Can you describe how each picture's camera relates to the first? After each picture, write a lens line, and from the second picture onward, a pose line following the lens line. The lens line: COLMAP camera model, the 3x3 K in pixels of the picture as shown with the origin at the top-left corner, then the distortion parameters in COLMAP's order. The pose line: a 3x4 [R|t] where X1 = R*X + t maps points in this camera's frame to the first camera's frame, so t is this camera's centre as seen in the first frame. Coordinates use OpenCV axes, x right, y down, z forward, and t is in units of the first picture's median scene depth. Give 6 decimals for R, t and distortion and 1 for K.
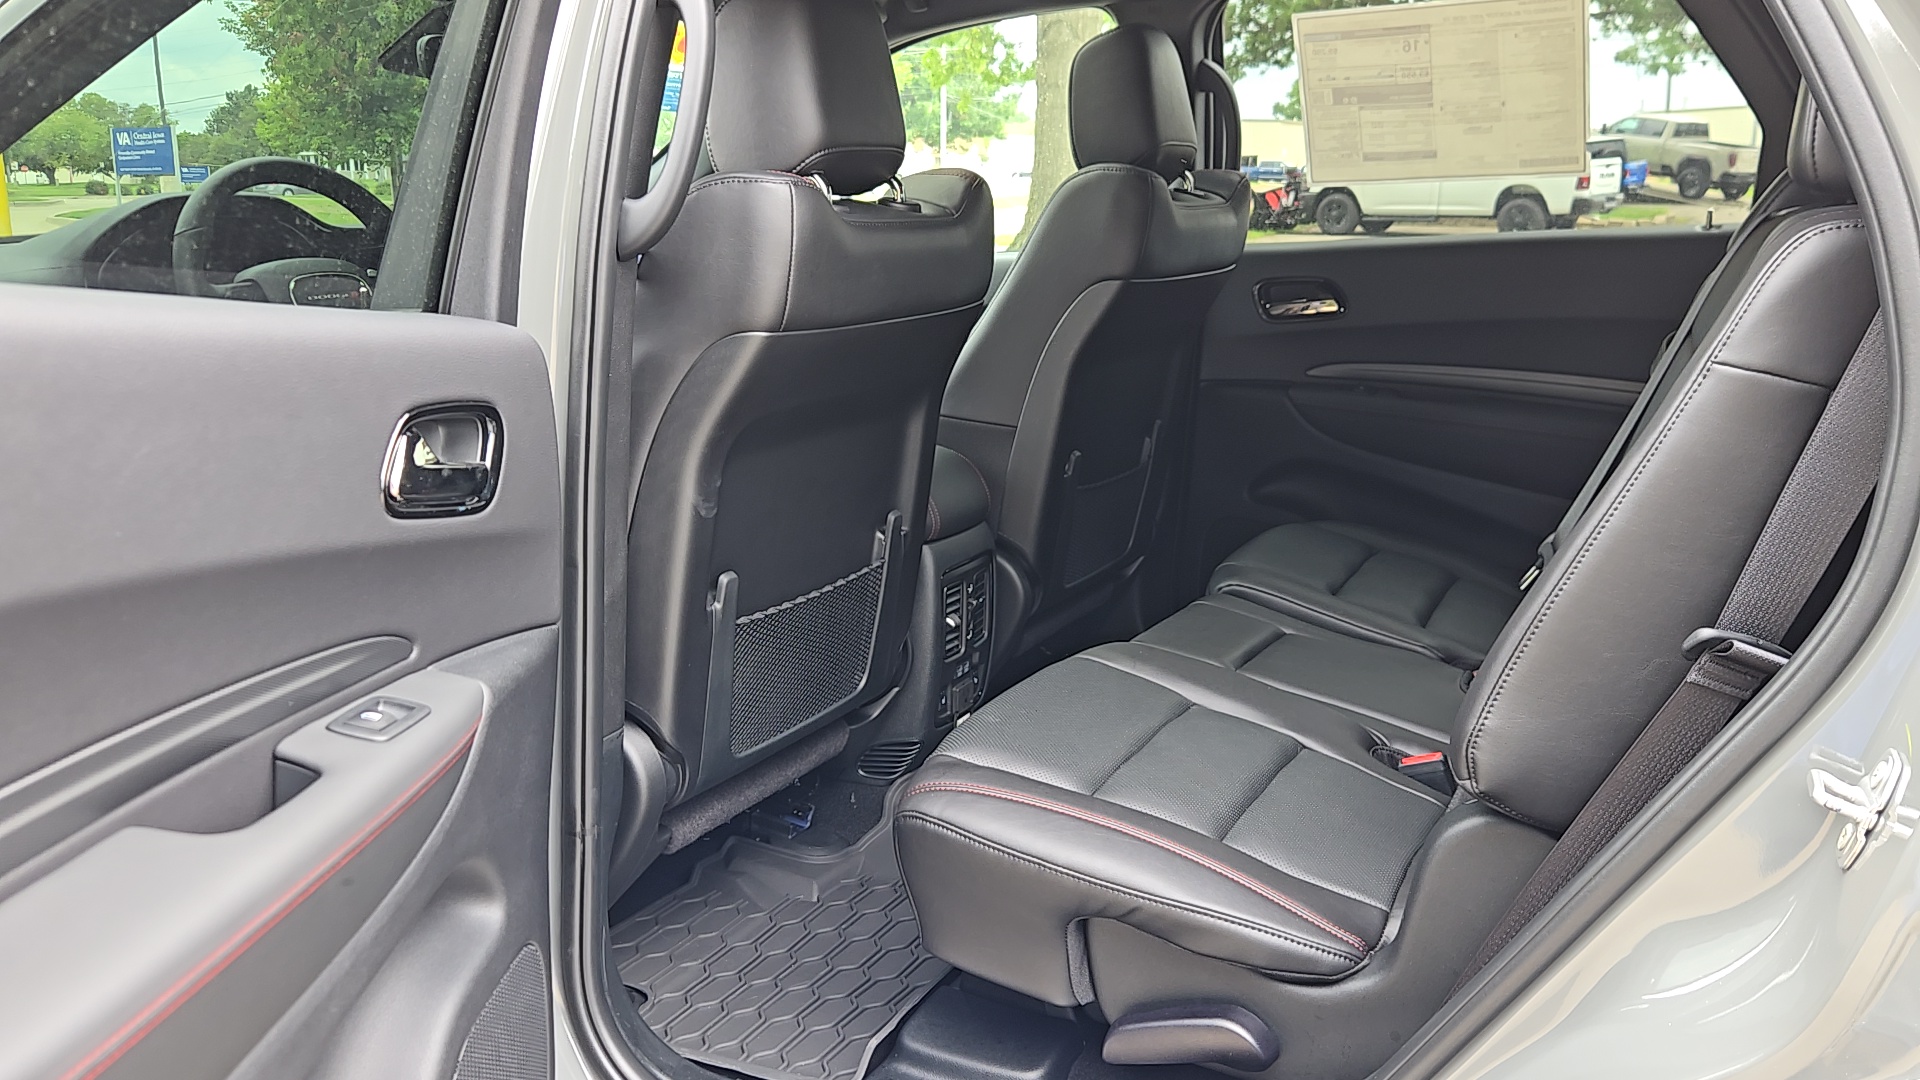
lens RADIAL K [[1595.8, 0, 947.1], [0, 1595.8, 530.7], [0, 0, 1]] dist [0.009088, -0.019355]
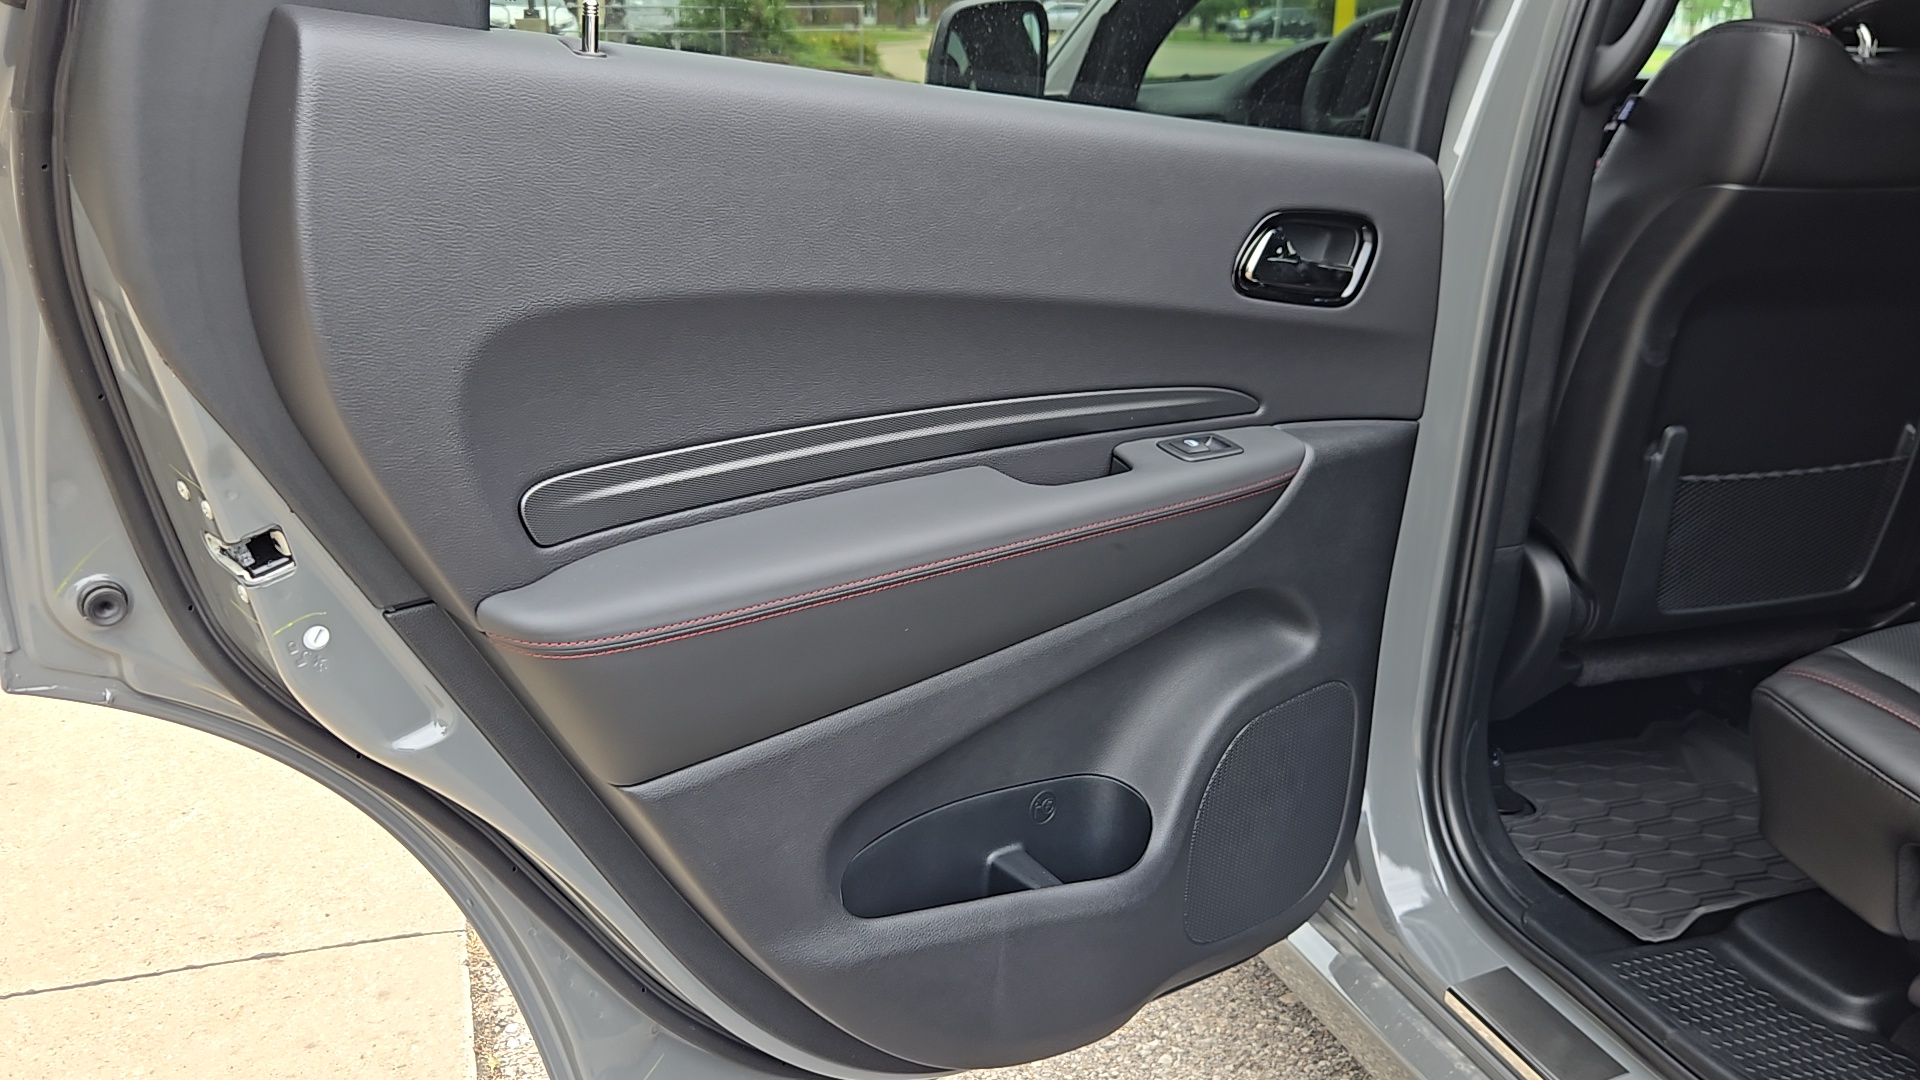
lens RADIAL K [[1595.8, 0, 959.0], [0, 1595.8, 533.5], [0, 0, 1]] dist [0.009088, -0.019355]
pose [[0.694686, 0.214459, -0.686599, 0.274493], [-0.159011, 0.976691, 0.144185, 0.020198], [0.701517, 0.009014, 0.712595, -0.039866]]
